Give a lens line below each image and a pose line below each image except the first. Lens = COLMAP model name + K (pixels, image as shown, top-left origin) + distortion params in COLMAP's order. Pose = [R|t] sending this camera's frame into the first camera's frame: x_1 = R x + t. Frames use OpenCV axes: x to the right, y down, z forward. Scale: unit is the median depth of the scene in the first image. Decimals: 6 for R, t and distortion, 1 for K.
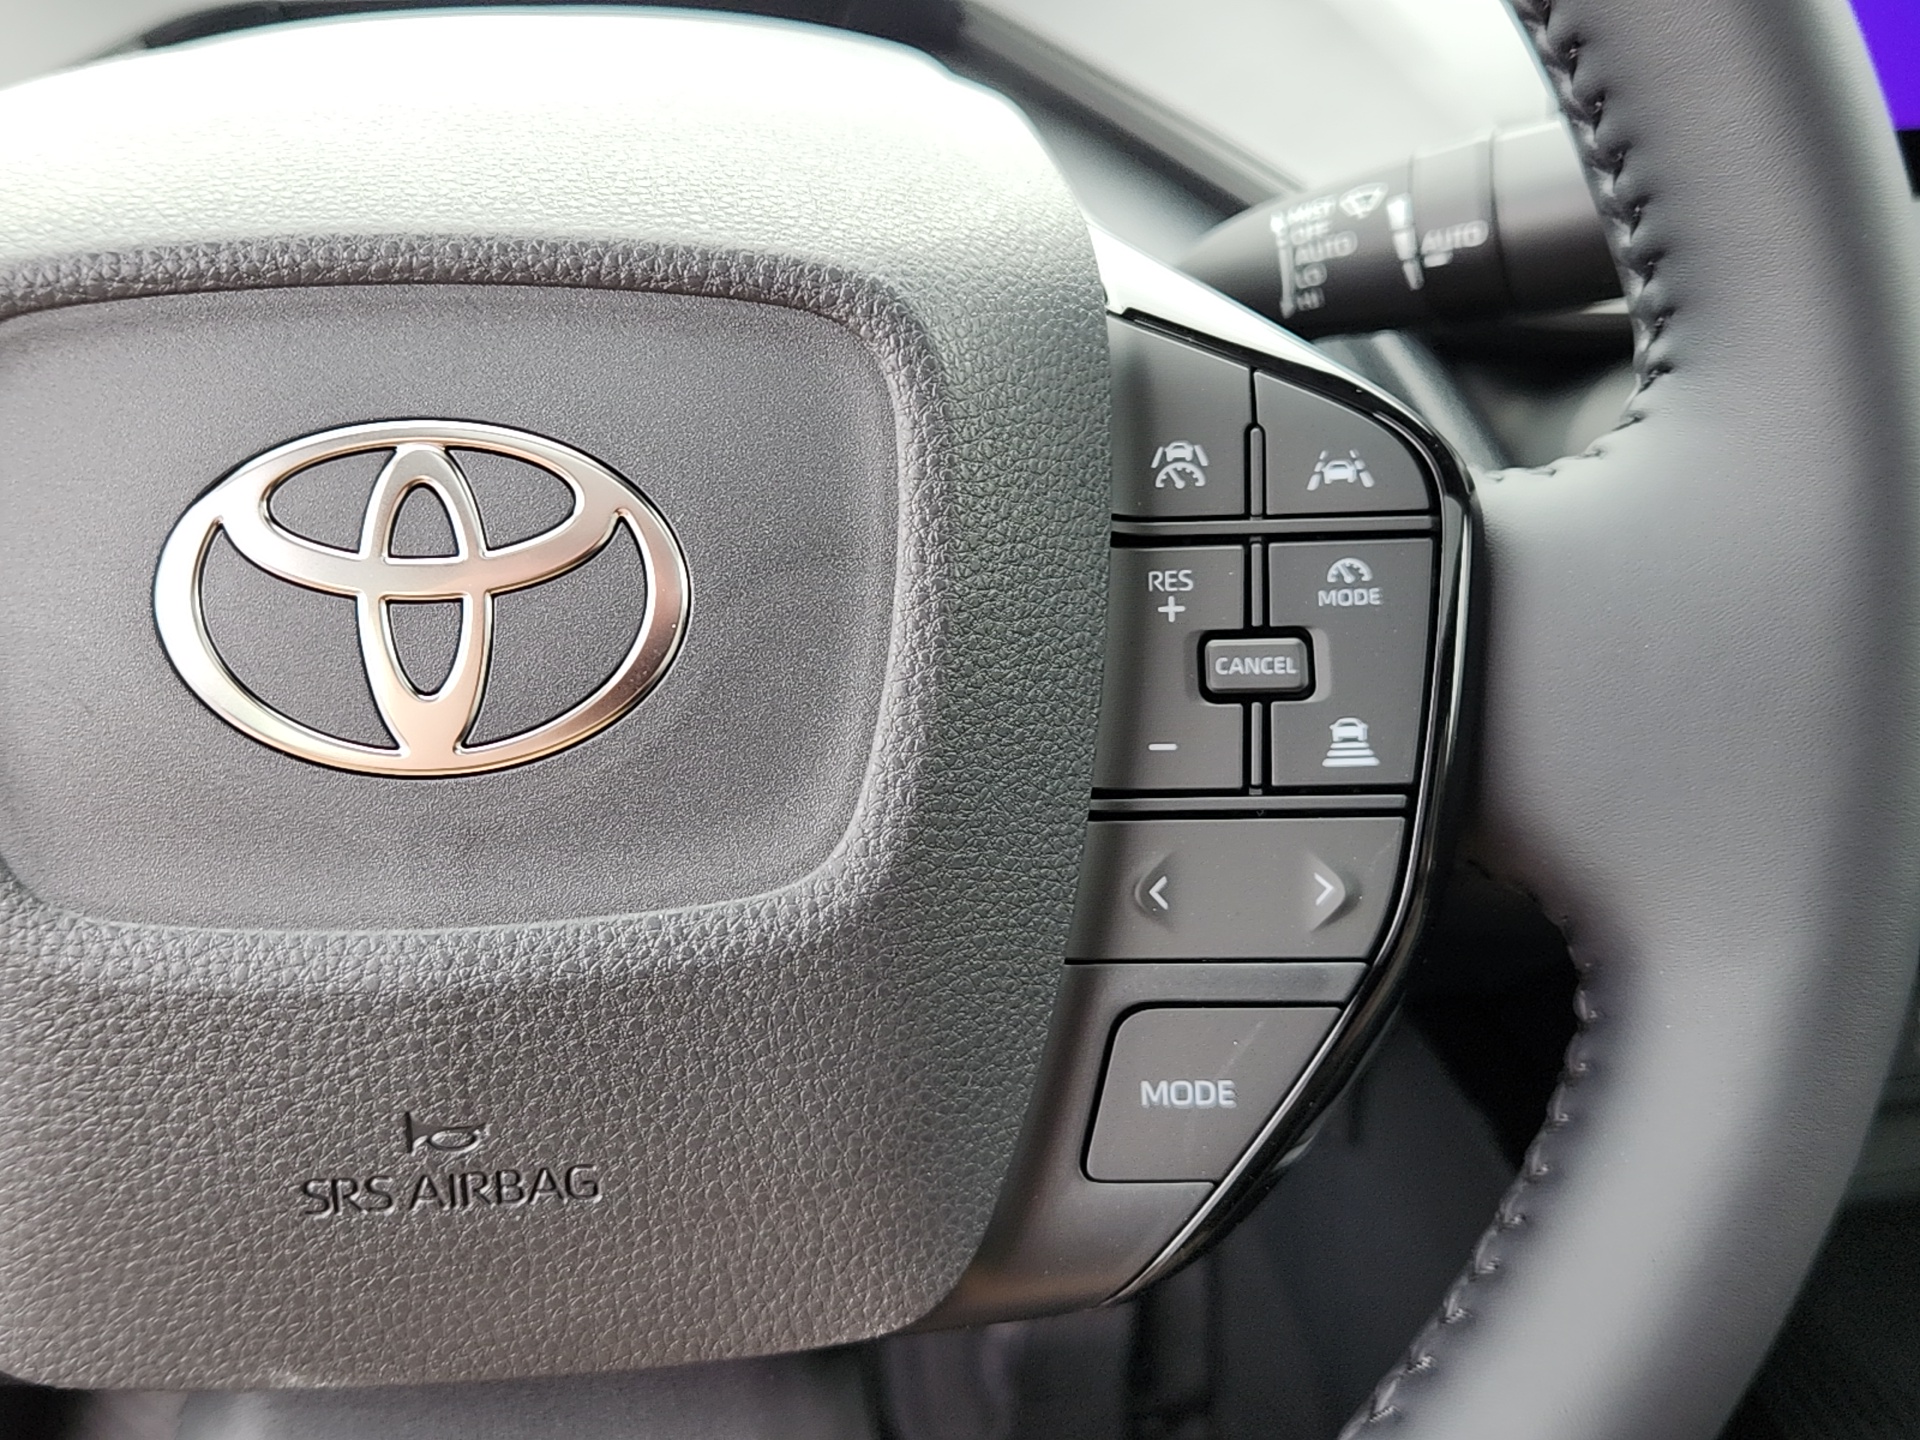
lens RADIAL K [[1947.9, 0, 962.9], [0, 1947.9, 700.3], [0, 0, 1]] dist [0.066399, -0.143219]
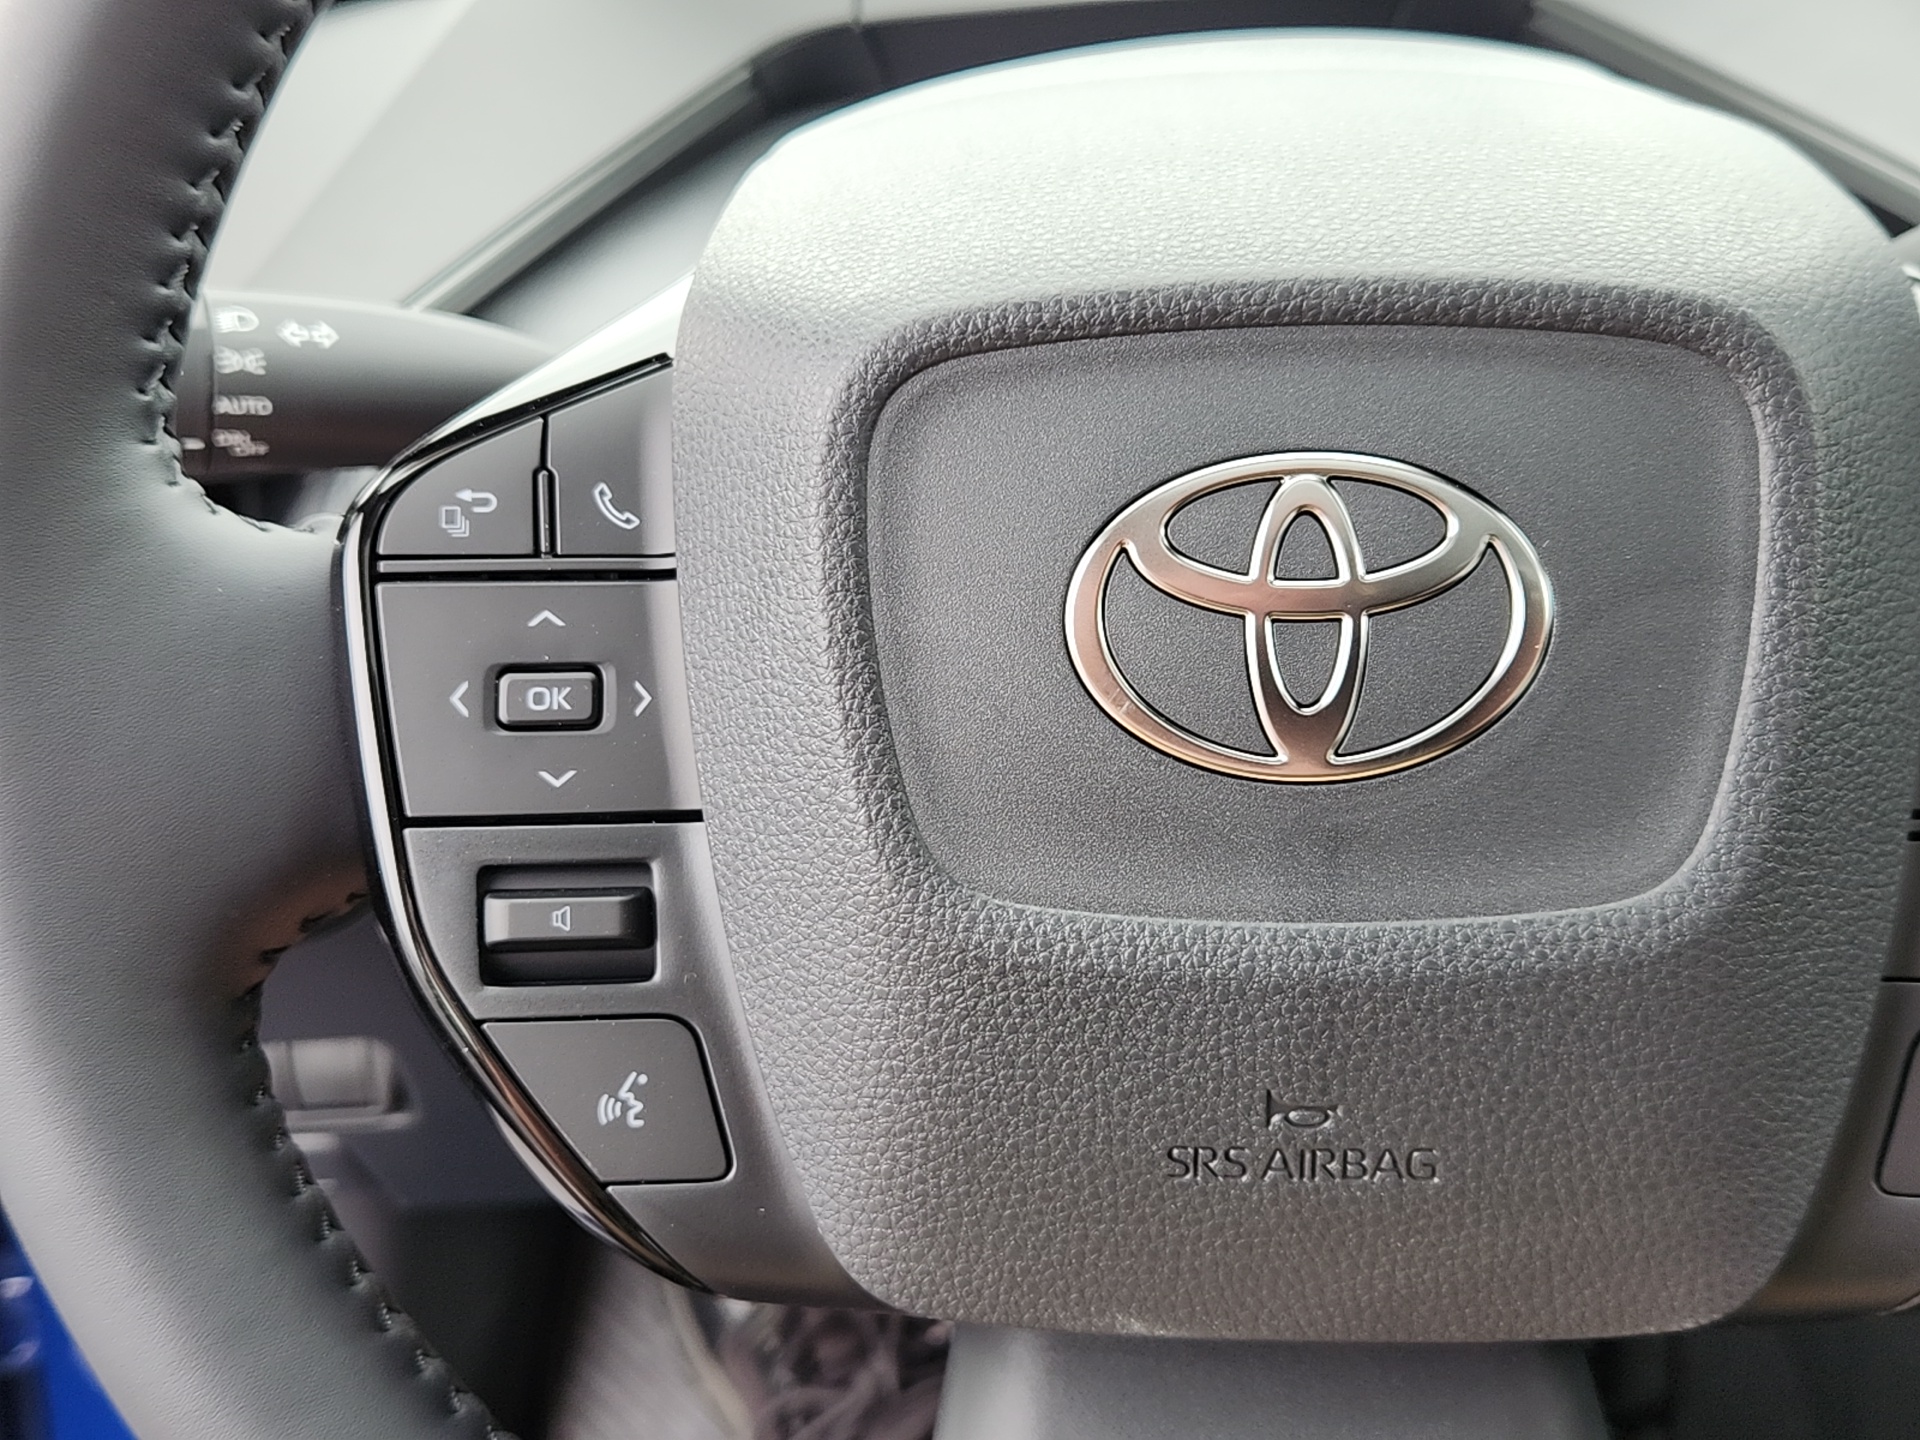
lens RADIAL K [[1947.9, 0, 962.9], [0, 1947.9, 700.3], [0, 0, 1]] dist [0.066399, -0.143219]
pose [[0.985953, 0.022218, -0.165539, -0.275624], [-0.019589, 0.999655, 0.017498, -0.021206], [0.165871, -0.014010, 0.986048, -0.092616]]
